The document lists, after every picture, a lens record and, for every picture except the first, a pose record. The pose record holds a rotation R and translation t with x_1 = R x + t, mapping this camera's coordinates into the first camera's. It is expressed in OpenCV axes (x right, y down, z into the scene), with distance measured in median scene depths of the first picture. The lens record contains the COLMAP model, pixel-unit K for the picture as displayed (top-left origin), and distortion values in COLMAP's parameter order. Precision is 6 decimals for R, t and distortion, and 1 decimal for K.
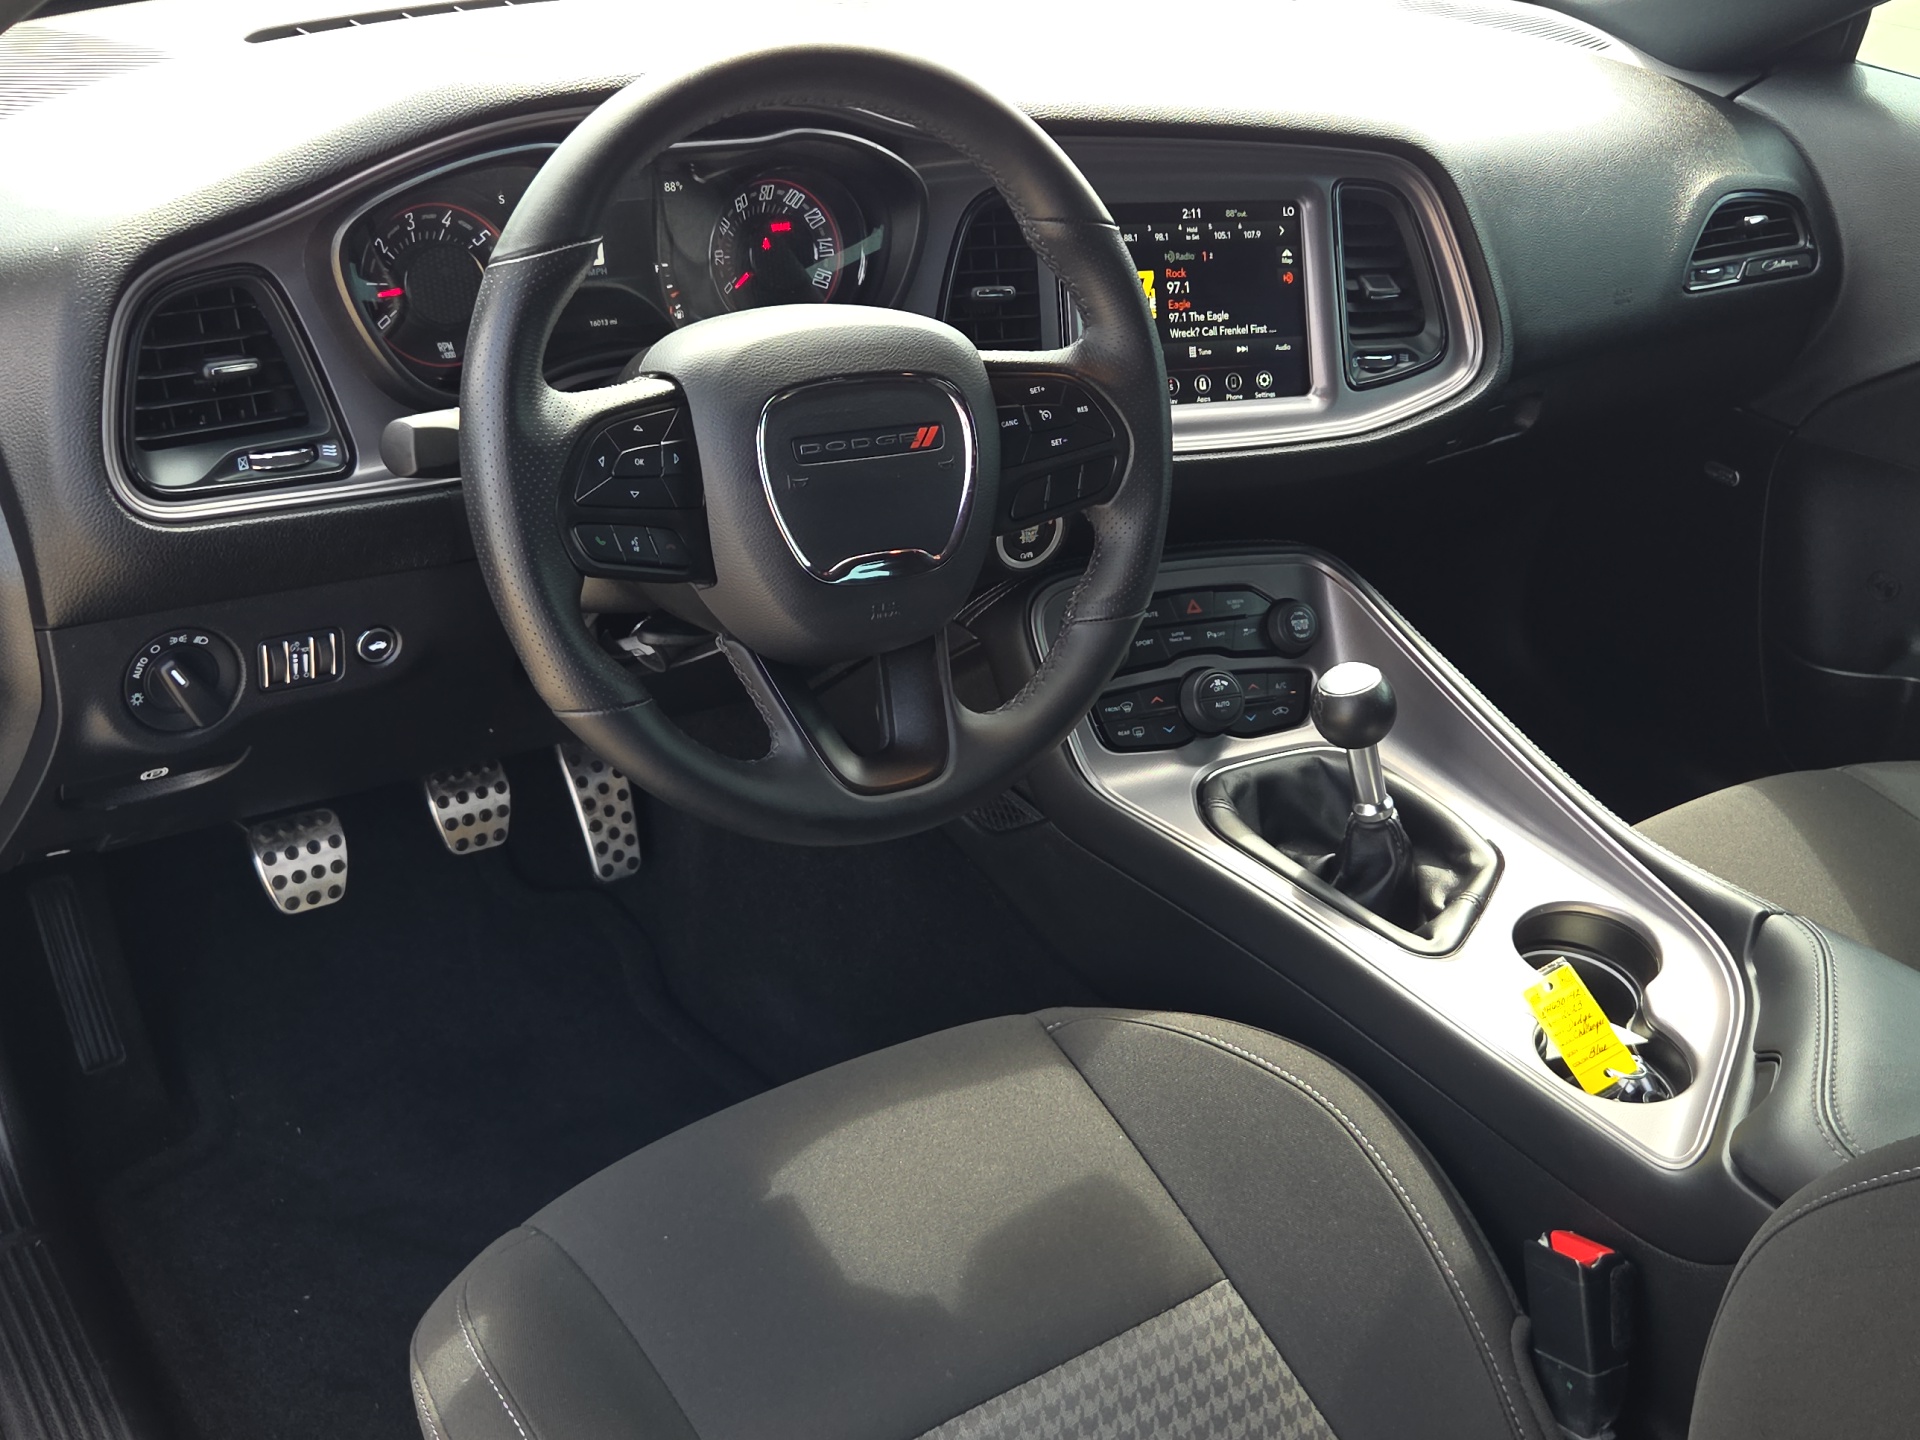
lens RADIAL K [[1623.9, 0, 960.0], [0, 1623.9, 719.3], [0, 0, 1]] dist [0.000198, 0.000003]
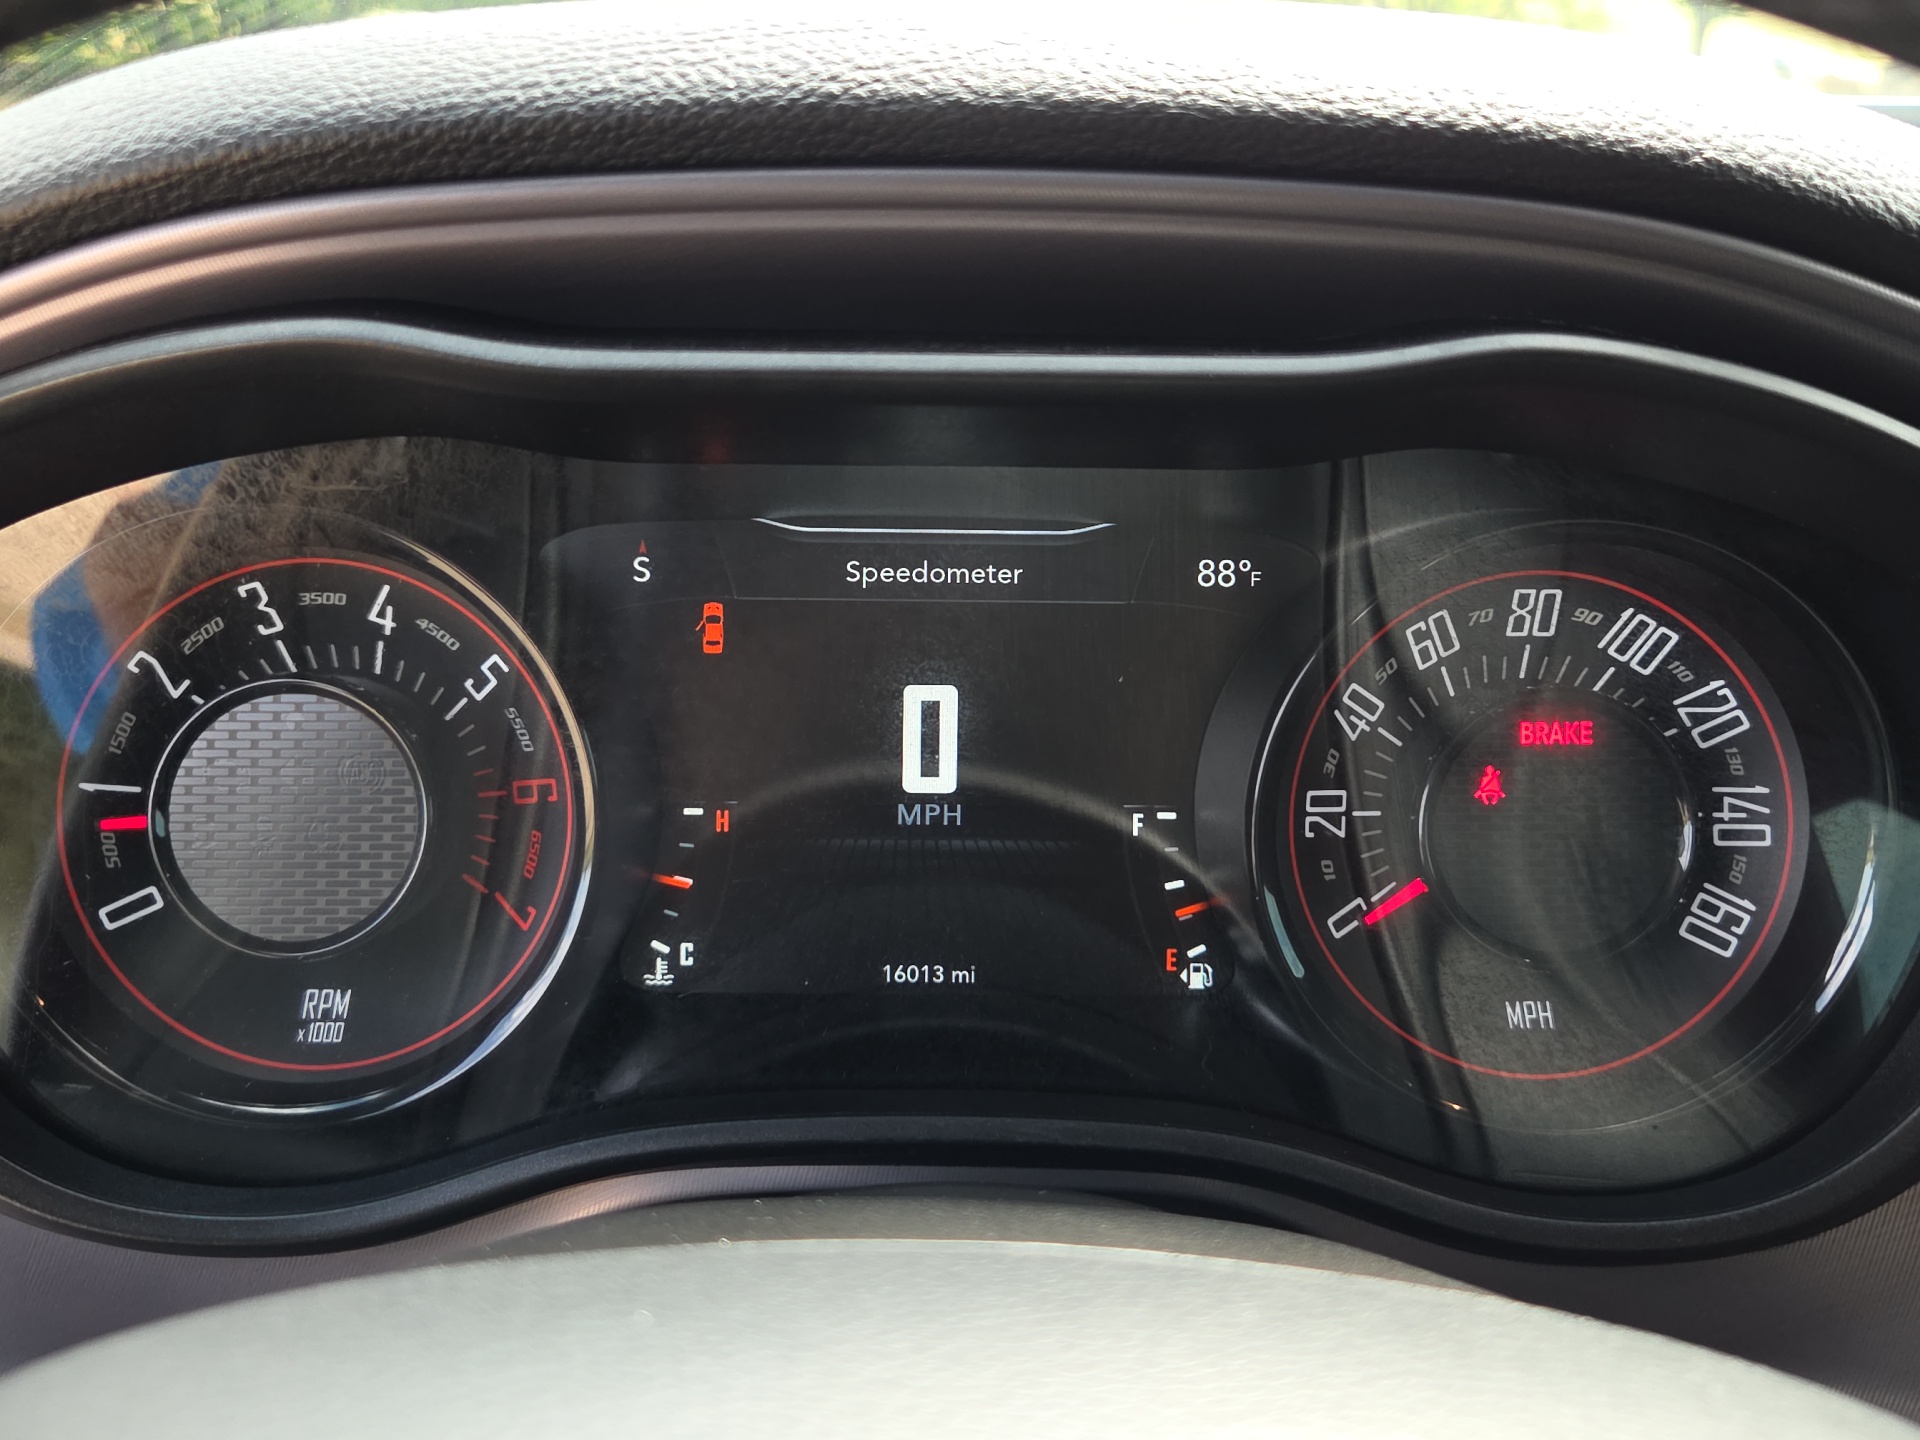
lens RADIAL K [[2257.1, 0, 960.7], [0, 2257.1, 720.4], [0, 0, 1]] dist [-0.012824, 0.000000]
pose [[0.853899, 0.093023, -0.512057, -0.000487], [-0.228305, 0.951126, -0.207931, -0.199253], [0.467689, 0.294458, 0.833404, 0.622259]]
